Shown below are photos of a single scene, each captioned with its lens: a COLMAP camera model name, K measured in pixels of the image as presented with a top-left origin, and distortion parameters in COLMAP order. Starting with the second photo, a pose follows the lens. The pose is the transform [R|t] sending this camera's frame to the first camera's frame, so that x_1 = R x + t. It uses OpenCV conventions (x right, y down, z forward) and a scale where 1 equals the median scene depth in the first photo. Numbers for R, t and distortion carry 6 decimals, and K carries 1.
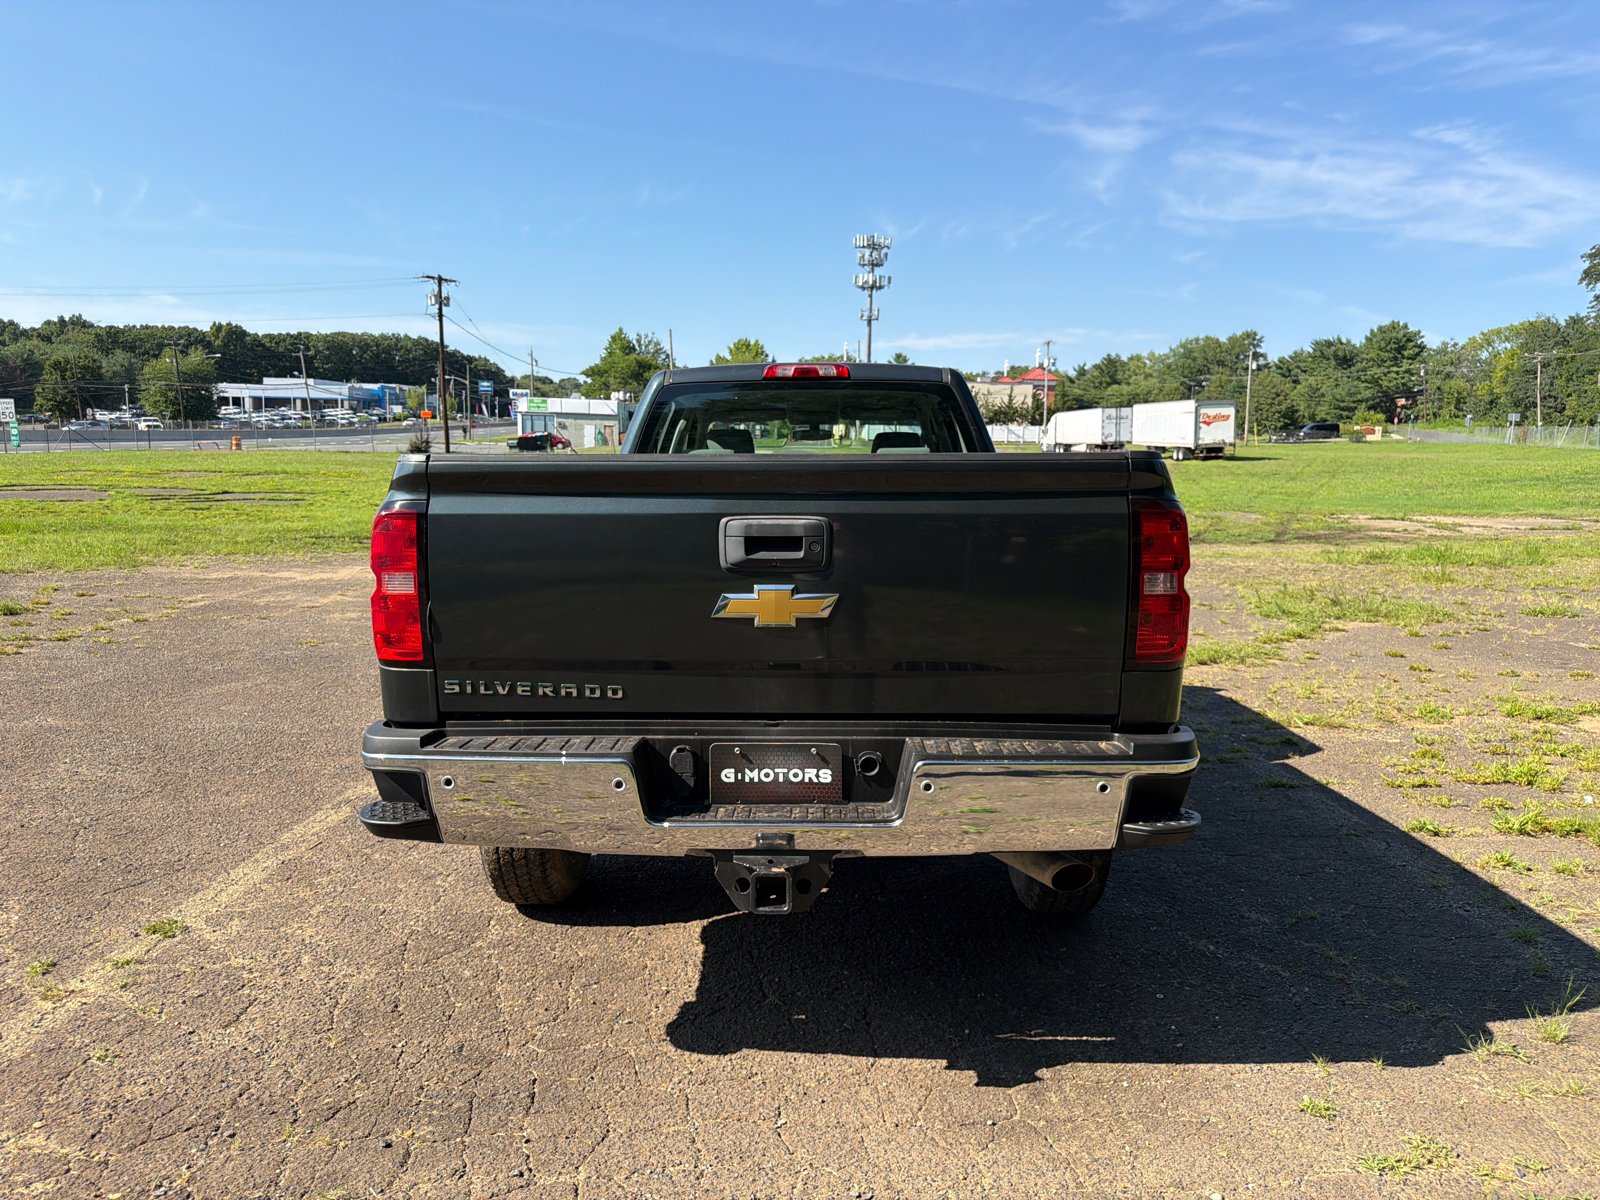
lens RADIAL K [[1138.0, 0, 797.5], [0, 1138.0, 601.3], [0, 0, 1]] dist [0.029905, -0.041928]
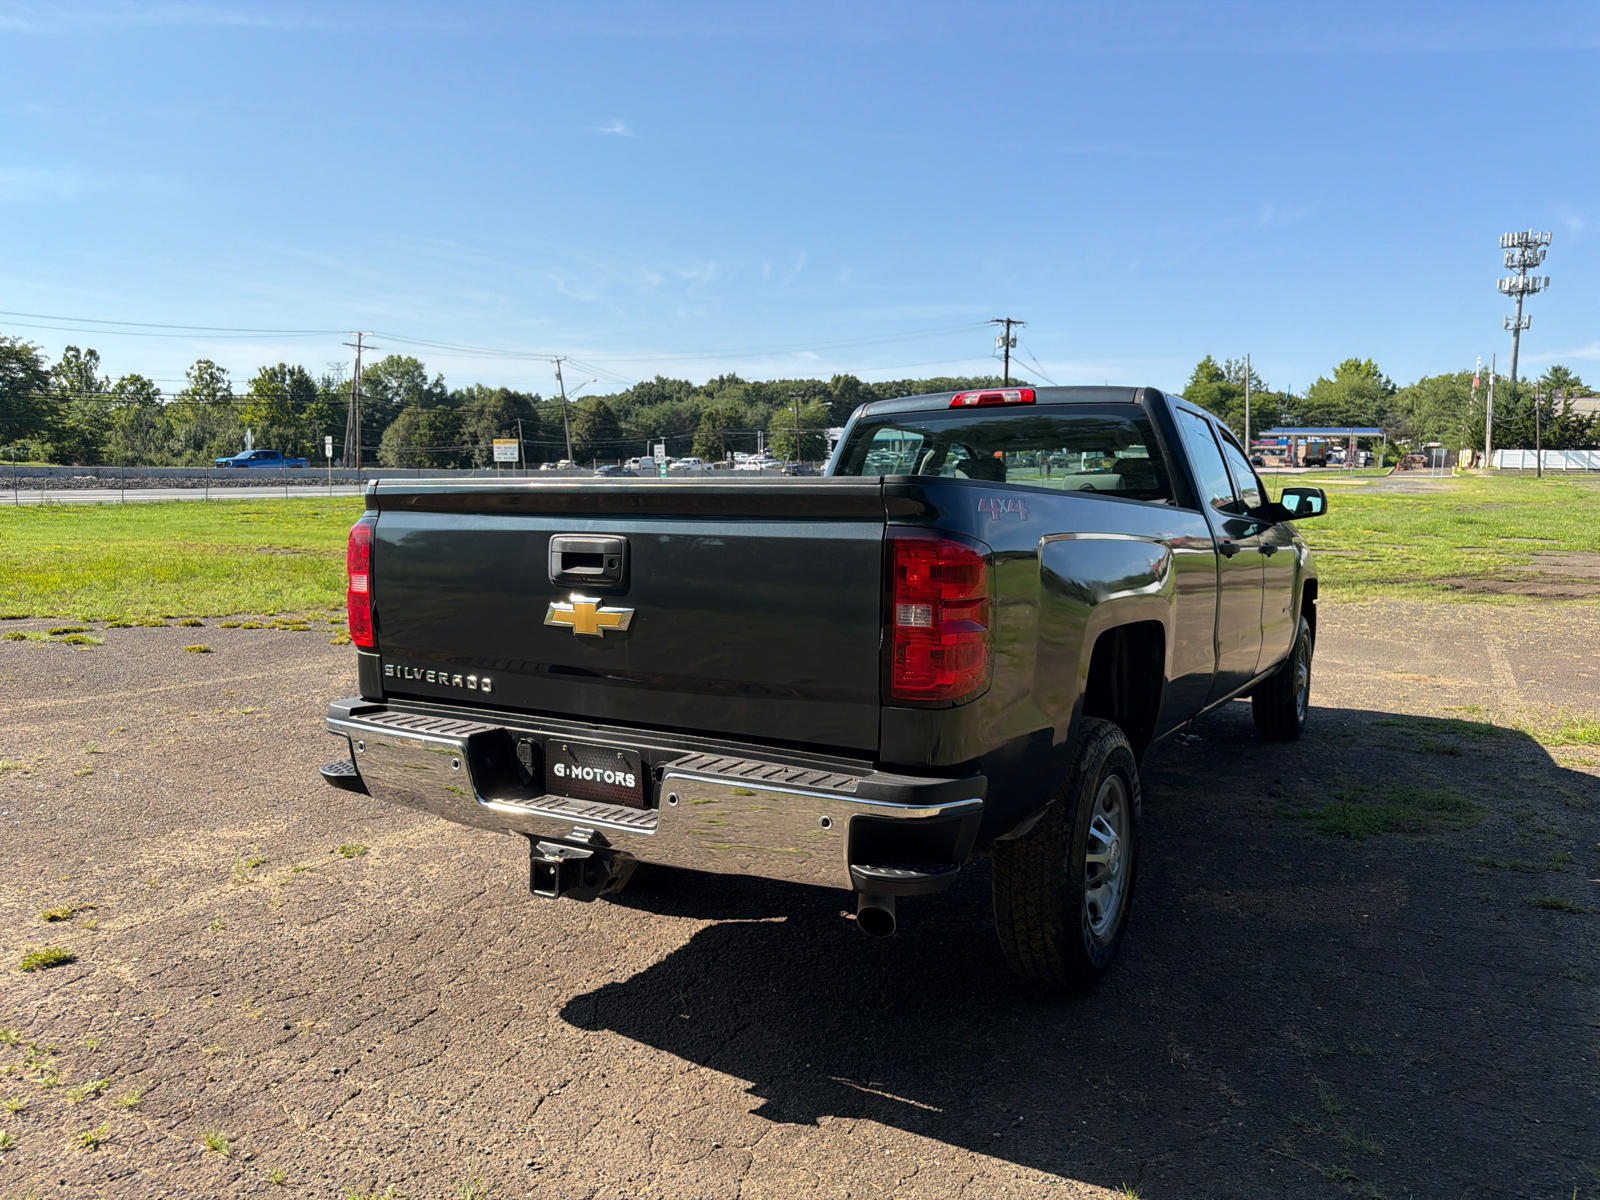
lens RADIAL K [[1135.0, 0, 813.0], [0, 1135.0, 610.4], [0, 0, 1]] dist [-0.001196, -0.018945]
pose [[0.874671, 0.047079, -0.482425, 0.652904], [-0.057077, 0.998351, -0.006057, -0.007606], [0.481345, 0.032834, 0.875916, 0.148918]]
